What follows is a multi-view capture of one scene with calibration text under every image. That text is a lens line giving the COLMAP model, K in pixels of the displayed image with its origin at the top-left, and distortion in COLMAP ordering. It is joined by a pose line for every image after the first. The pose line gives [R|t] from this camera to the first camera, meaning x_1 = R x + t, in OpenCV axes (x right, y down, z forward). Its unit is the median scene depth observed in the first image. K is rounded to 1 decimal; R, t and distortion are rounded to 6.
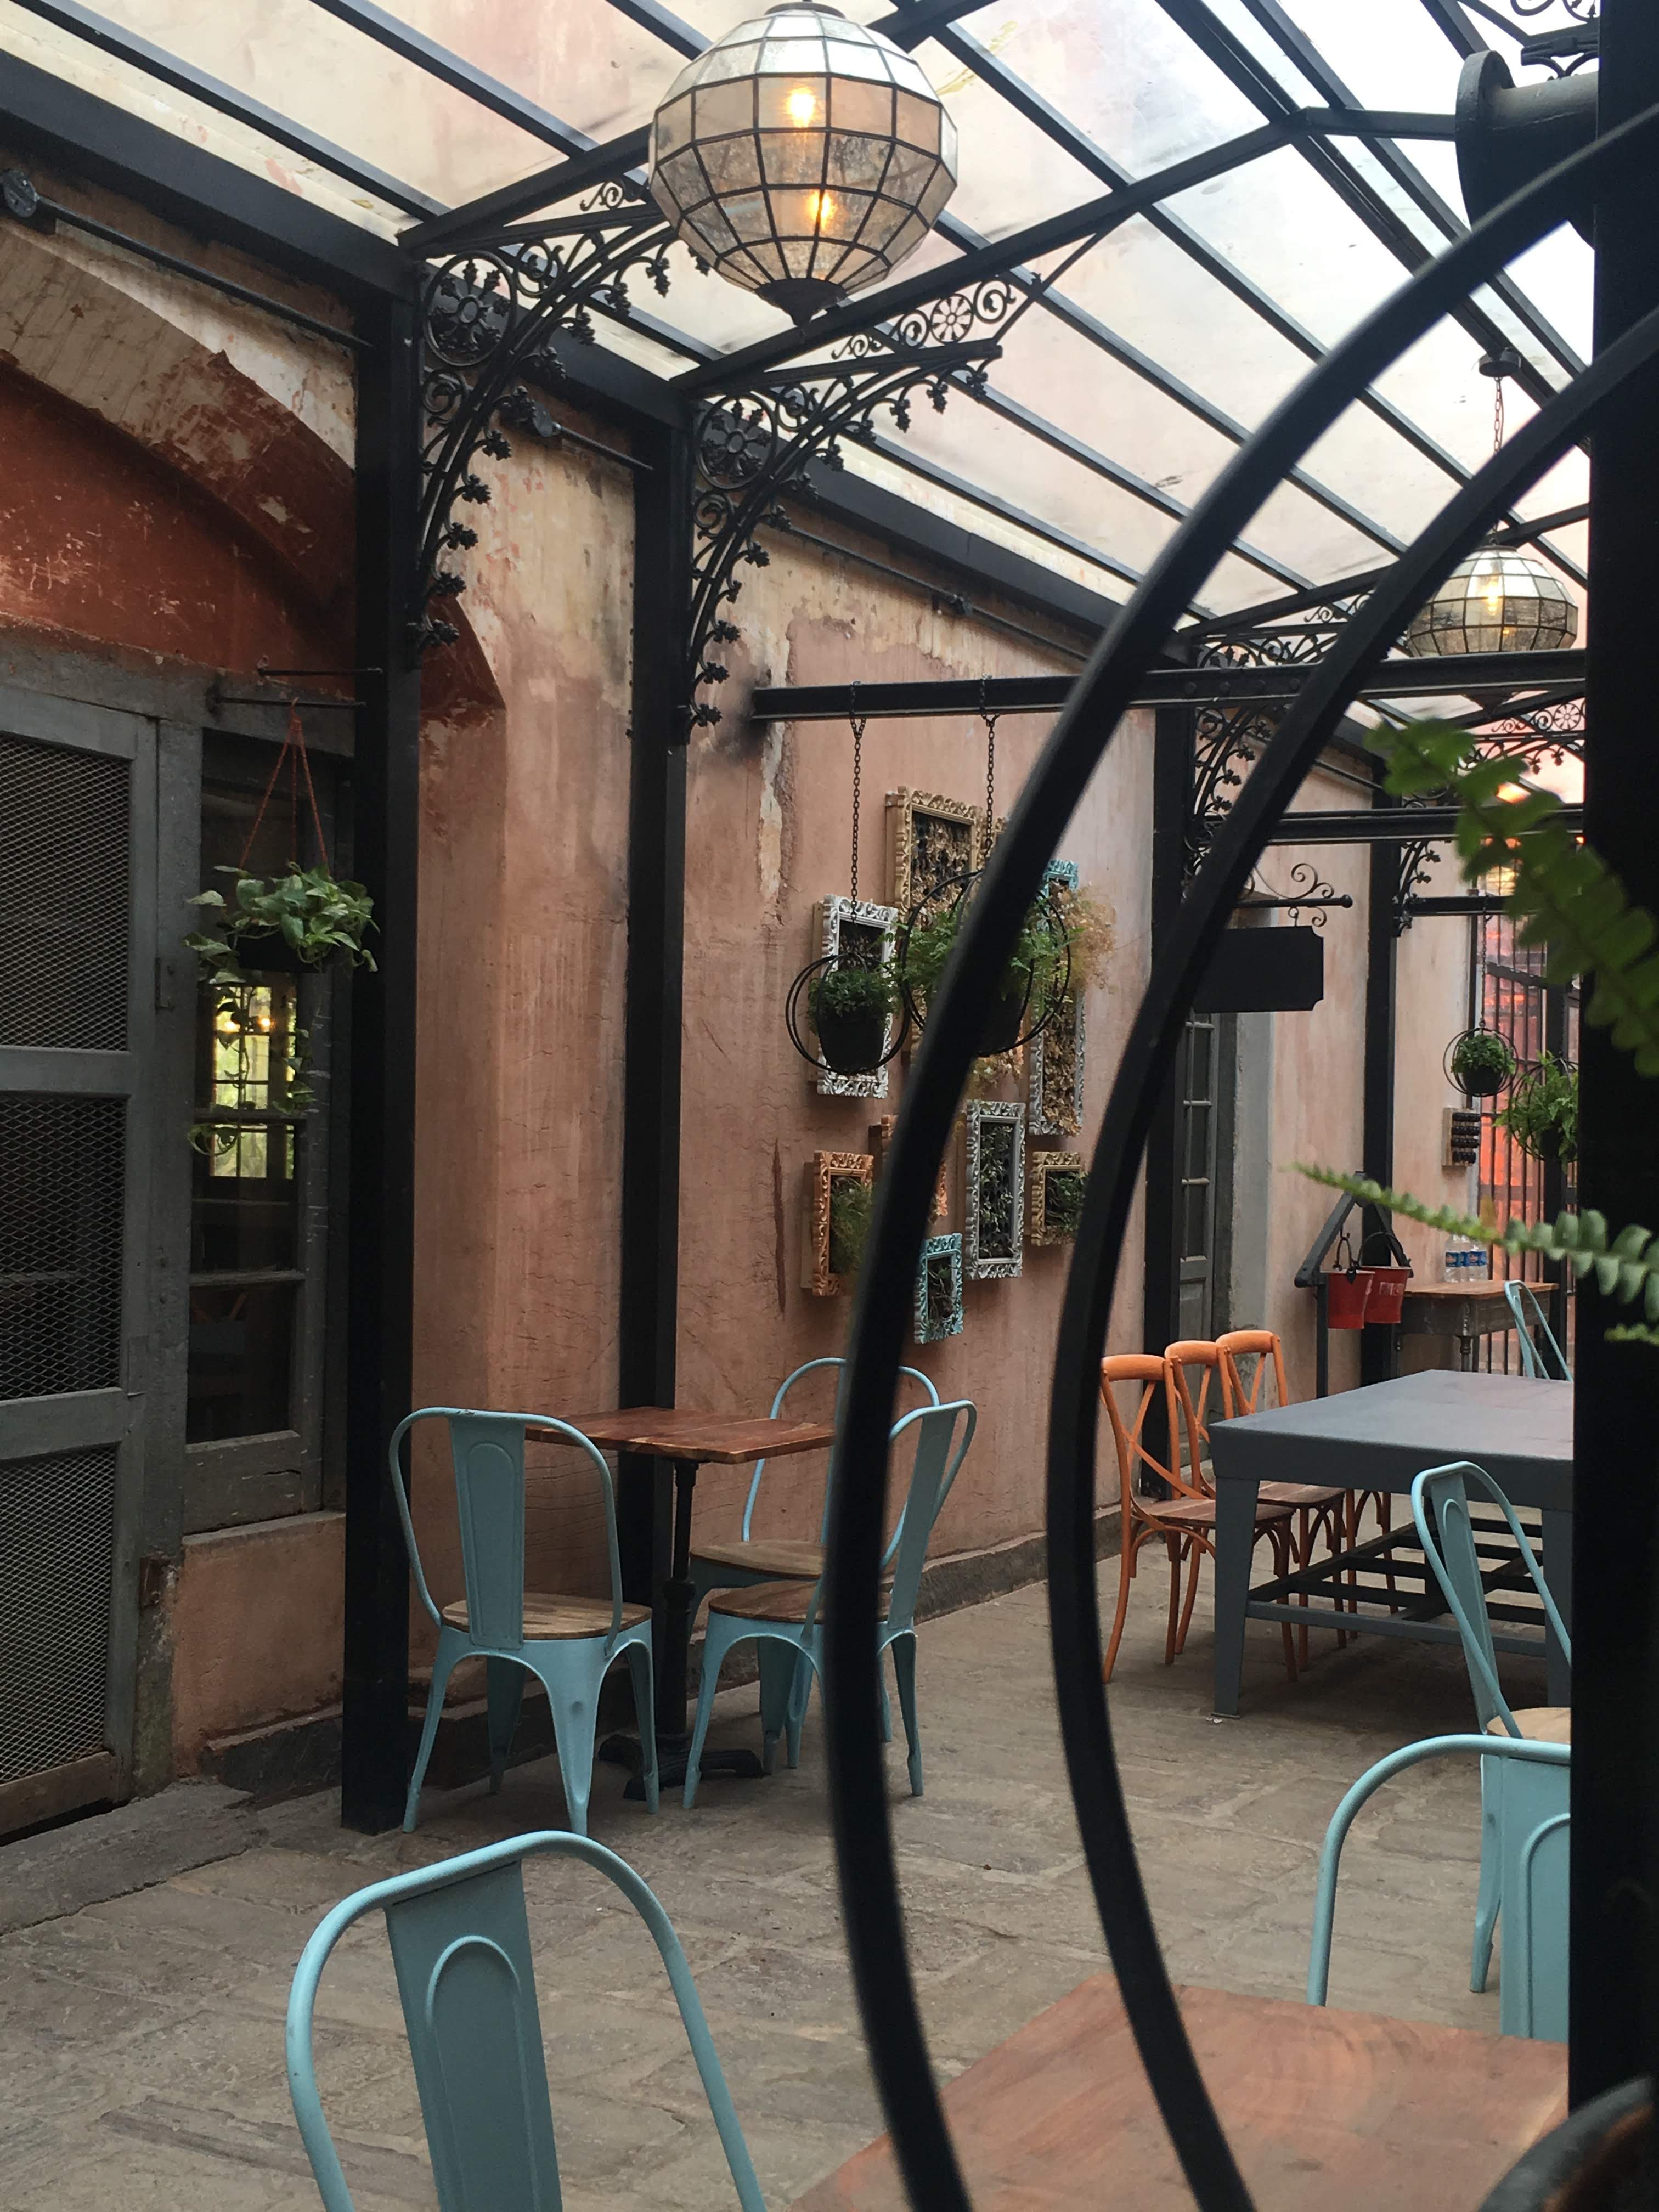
lens RADIAL K [[2756.3, 0, 825.4], [0, 2756.3, 1094.2], [0, 0, 1]] dist [0.037400, 0.000000]
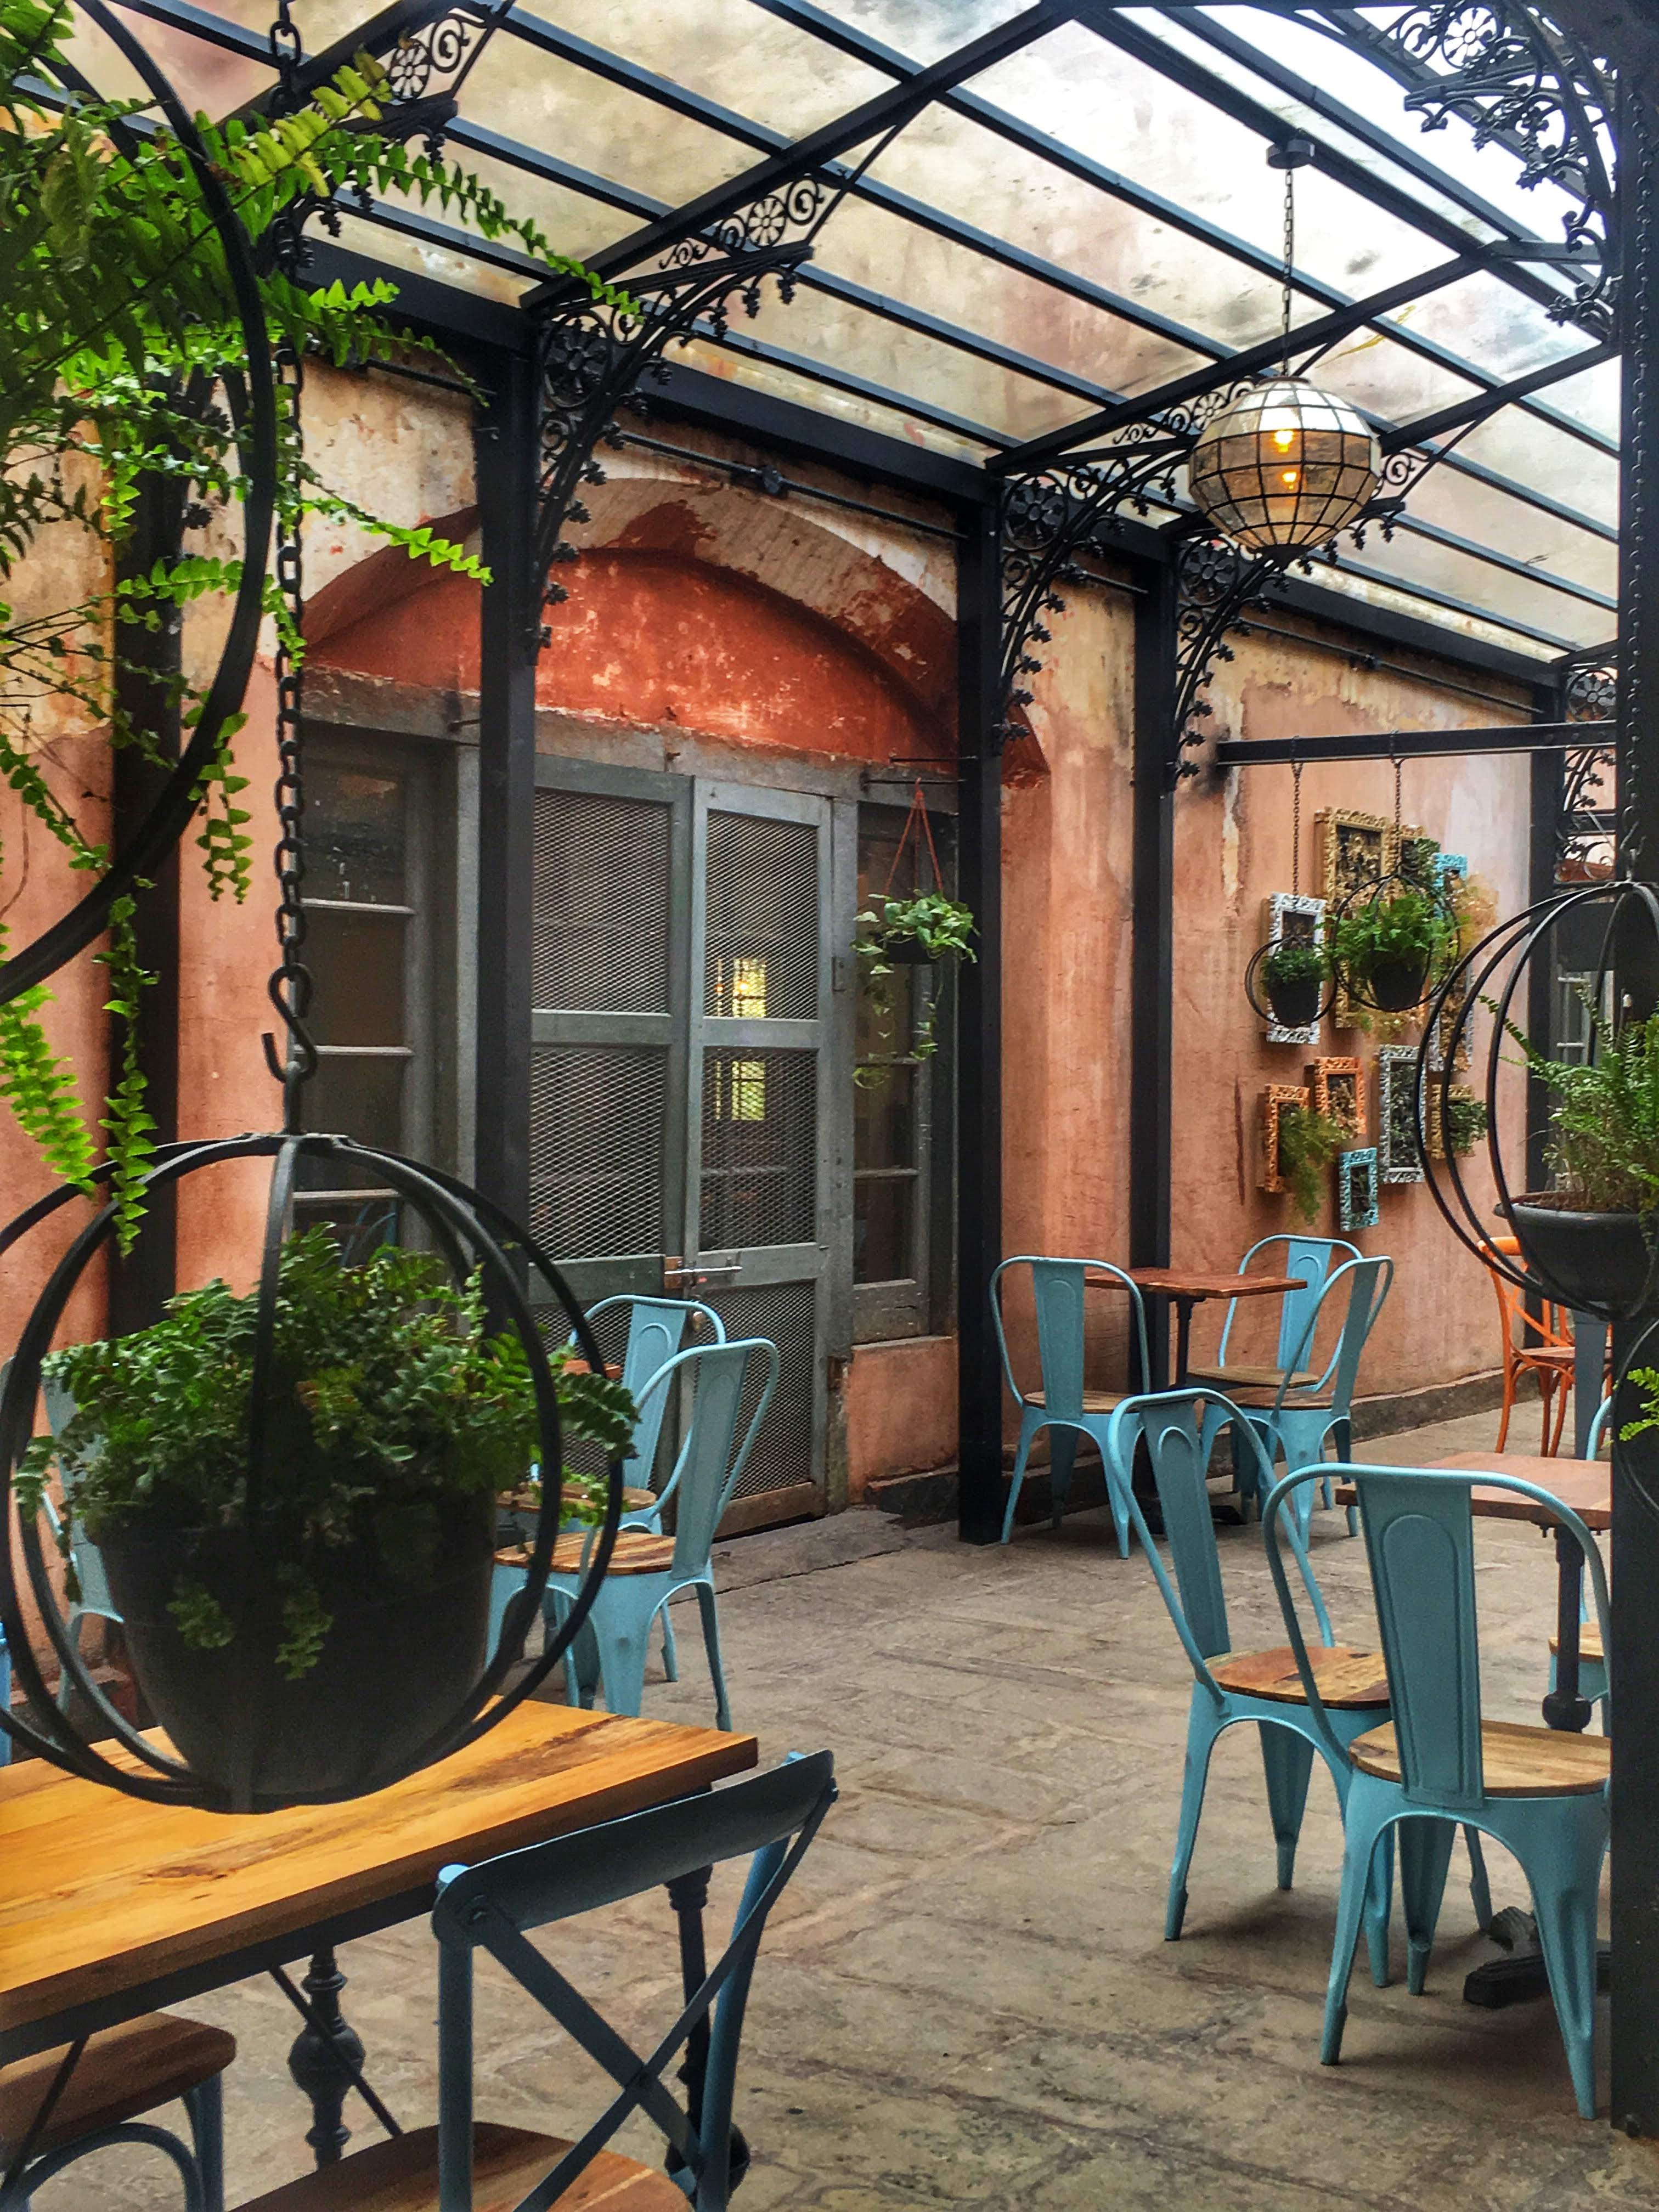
lens RADIAL K [[2759.5, 0, 824.1], [0, 2759.5, 1105.3], [0, 0, 1]] dist [0.054693, 0.000000]
pose [[0.989991, -0.011336, -0.140674, -0.033799], [0.014339, 0.999690, 0.020352, 0.000411], [0.140400, -0.022166, 0.989847, -0.442230]]
